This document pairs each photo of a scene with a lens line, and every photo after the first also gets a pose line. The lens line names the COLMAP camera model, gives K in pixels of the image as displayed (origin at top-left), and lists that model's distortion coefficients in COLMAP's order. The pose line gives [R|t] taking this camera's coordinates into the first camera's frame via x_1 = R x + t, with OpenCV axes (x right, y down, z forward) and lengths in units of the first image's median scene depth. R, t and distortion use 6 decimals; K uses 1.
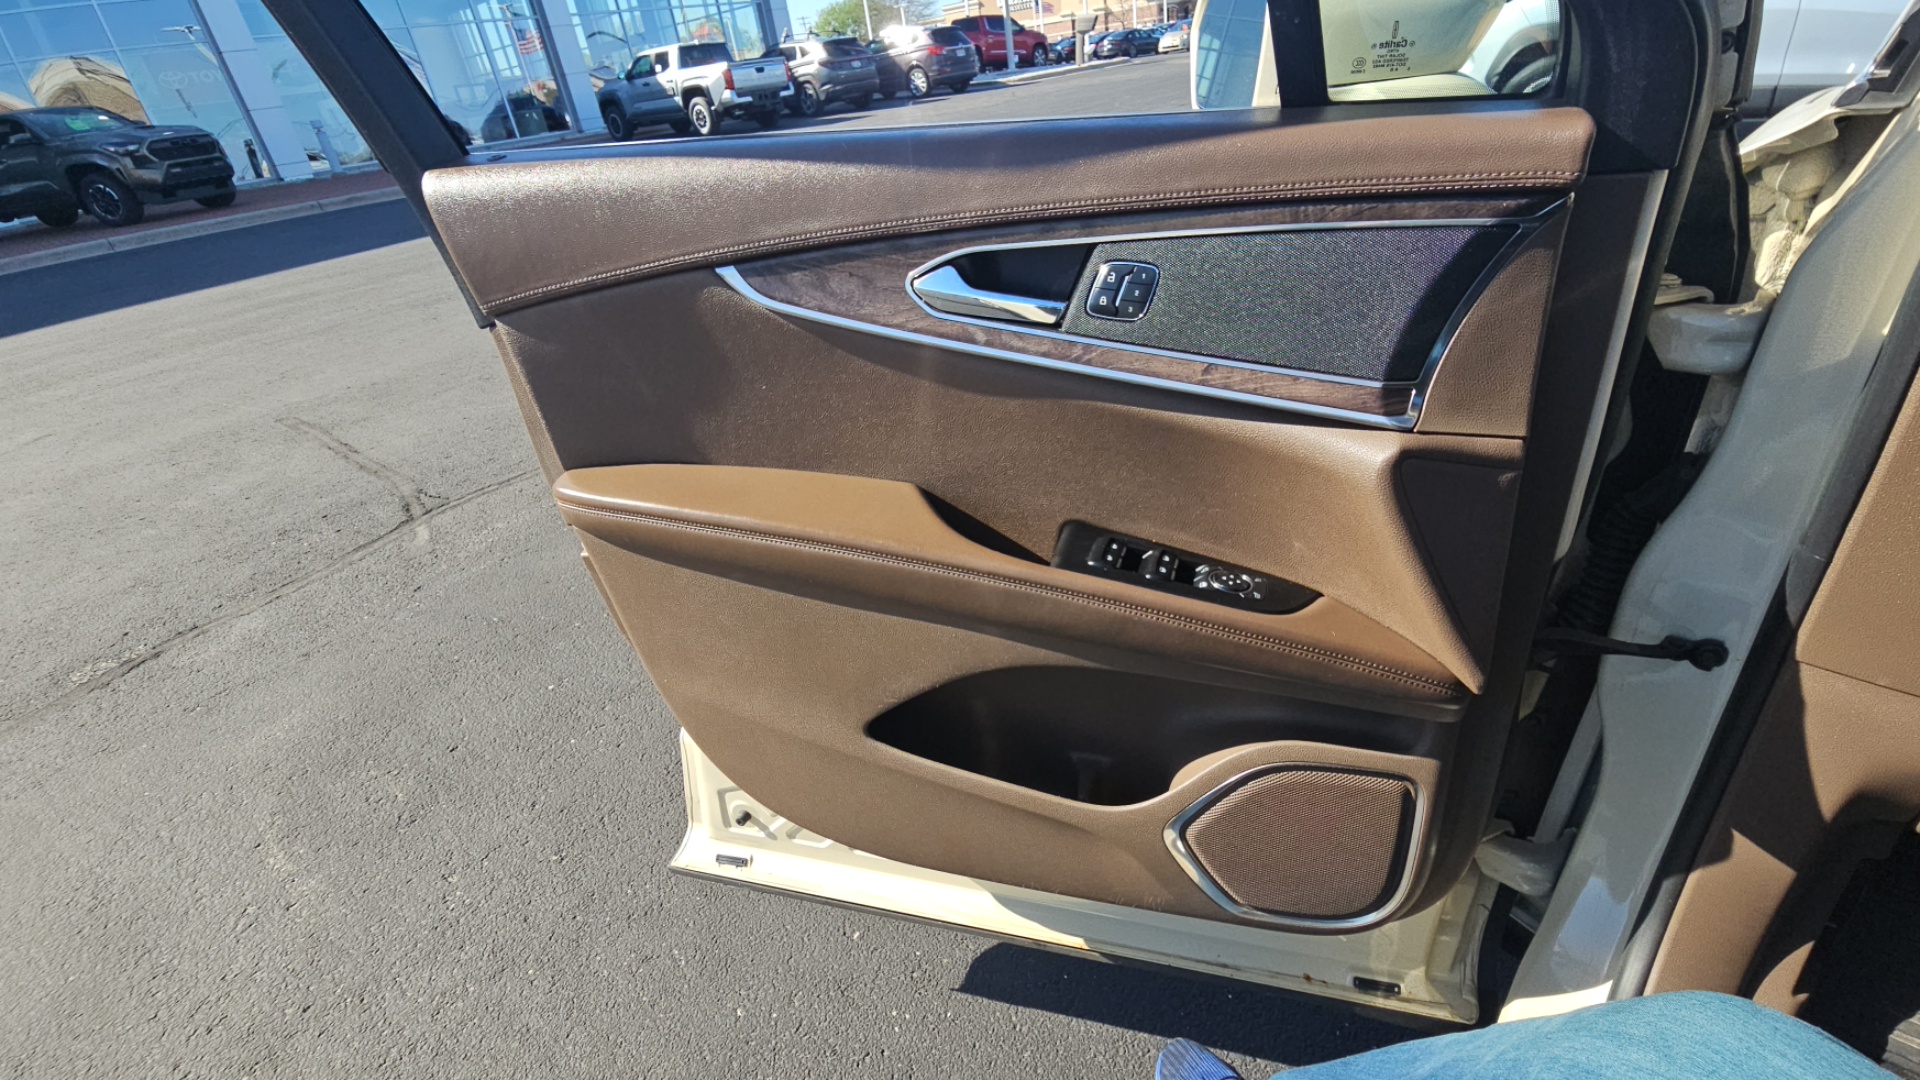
lens RADIAL K [[862.5, 0, 977.2], [0, 862.5, 537.6], [0, 0, 1]] dist [0.009799, -0.007462]
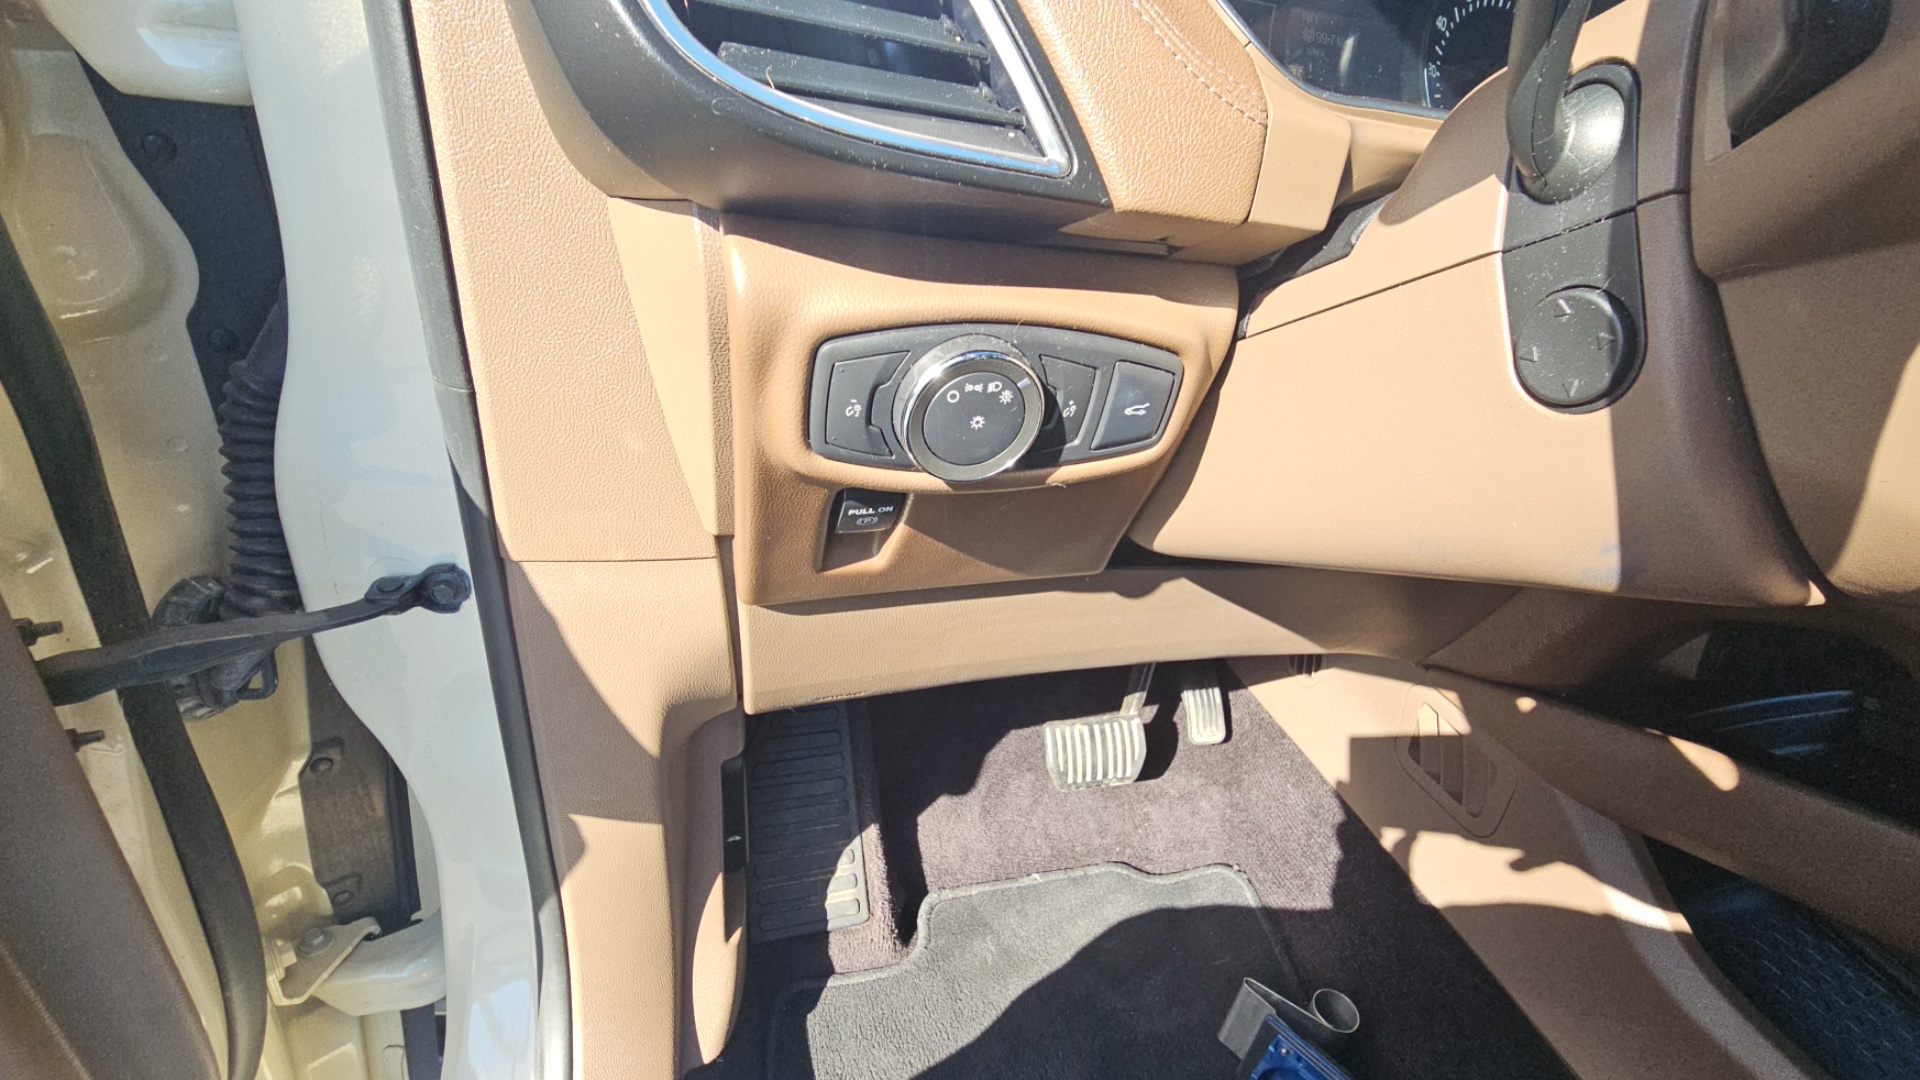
lens RADIAL K [[862.5, 0, 977.3], [0, 862.5, 544.9], [0, 0, 1]] dist [0.009799, -0.007462]
pose [[0.491495, -0.287901, 0.821916, 0.520072], [0.259455, 0.949326, 0.177380, 0.092743], [-0.831334, 0.126069, 0.541286, 0.323548]]
